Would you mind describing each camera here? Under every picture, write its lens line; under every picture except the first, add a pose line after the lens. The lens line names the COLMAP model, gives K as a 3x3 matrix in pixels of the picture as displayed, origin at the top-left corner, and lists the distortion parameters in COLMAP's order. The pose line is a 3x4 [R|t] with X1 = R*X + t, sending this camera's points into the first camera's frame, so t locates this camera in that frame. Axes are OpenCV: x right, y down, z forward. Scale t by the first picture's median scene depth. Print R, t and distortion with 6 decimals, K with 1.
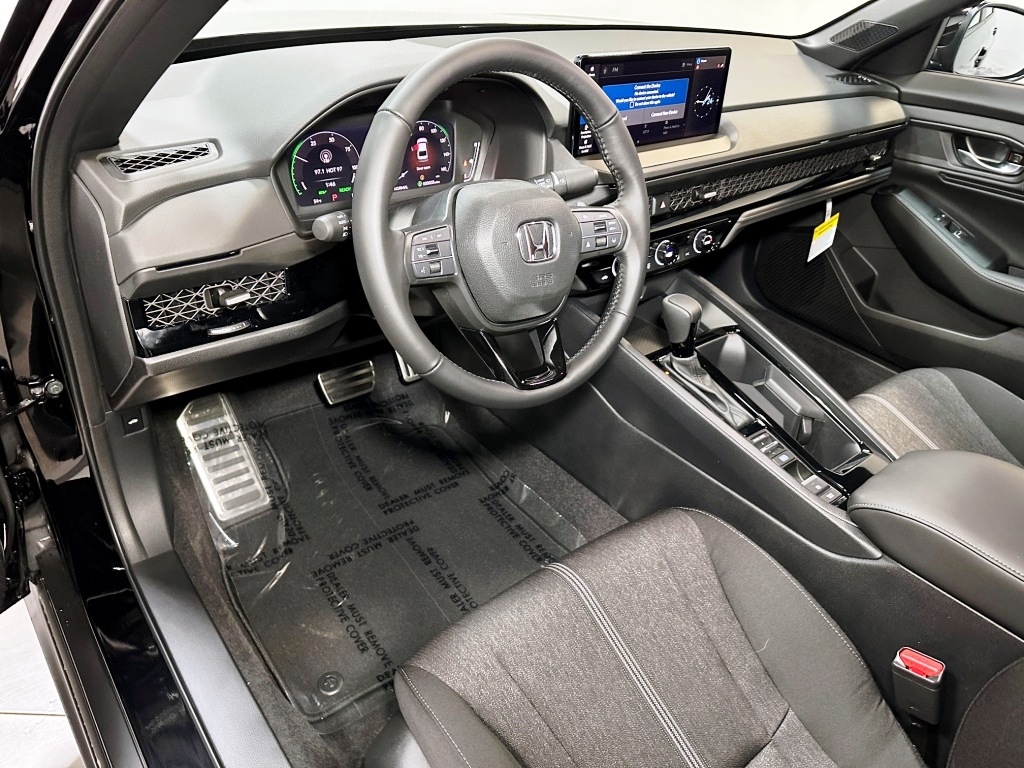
lens RADIAL K [[723.9, 0, 489.5], [0, 723.9, 383.7], [0, 0, 1]] dist [0.013998, -0.021427]
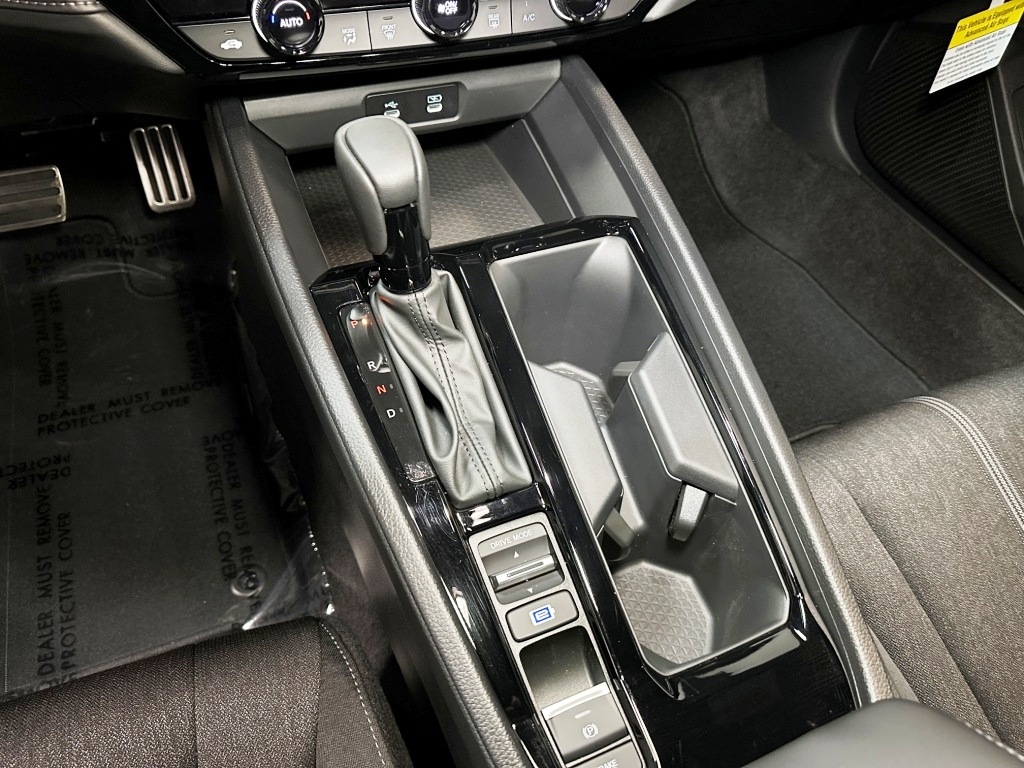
lens RADIAL K [[723.9, 0, 511.2], [0, 723.9, 387.6], [0, 0, 1]] dist [0.013998, -0.021427]
pose [[0.970272, 0.196046, -0.141909, 0.380889], [-0.150425, 0.947859, 0.280955, -0.104846], [0.189590, -0.251256, 0.949171, 0.600811]]
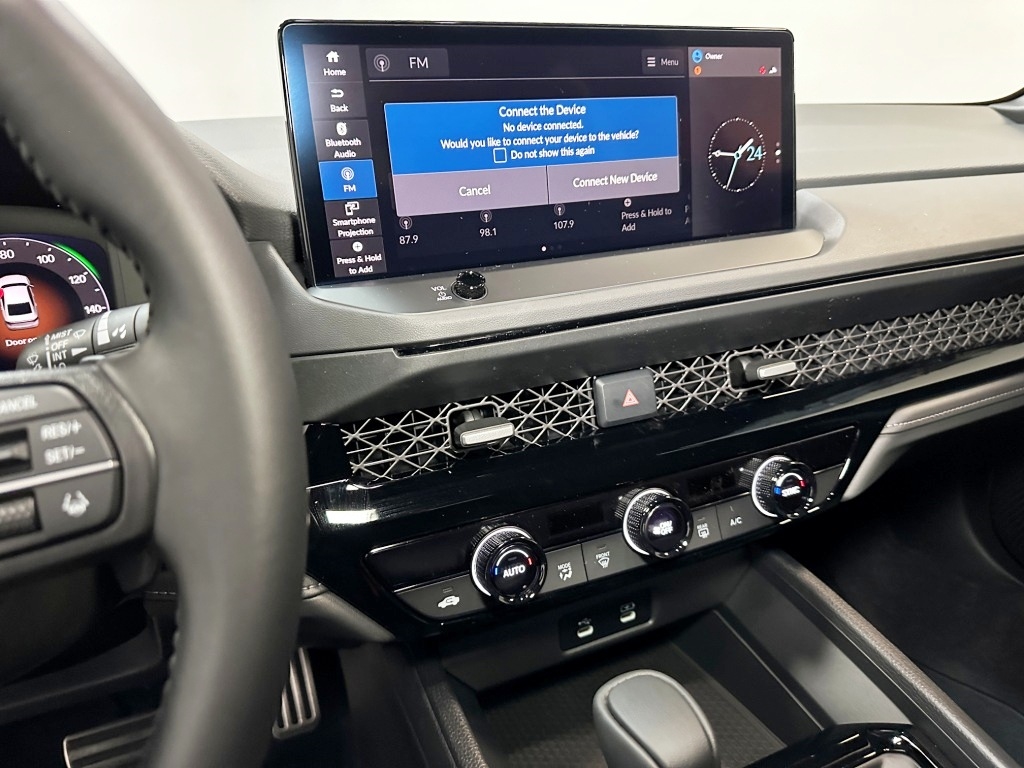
lens RADIAL K [[723.9, 0, 505.2], [0, 723.9, 385.4], [0, 0, 1]] dist [0.013998, -0.021427]
pose [[0.963134, -0.049745, -0.264385, 0.278512], [-0.026355, 0.960581, -0.276747, -0.148234], [0.267730, 0.273512, 0.923857, 0.634277]]
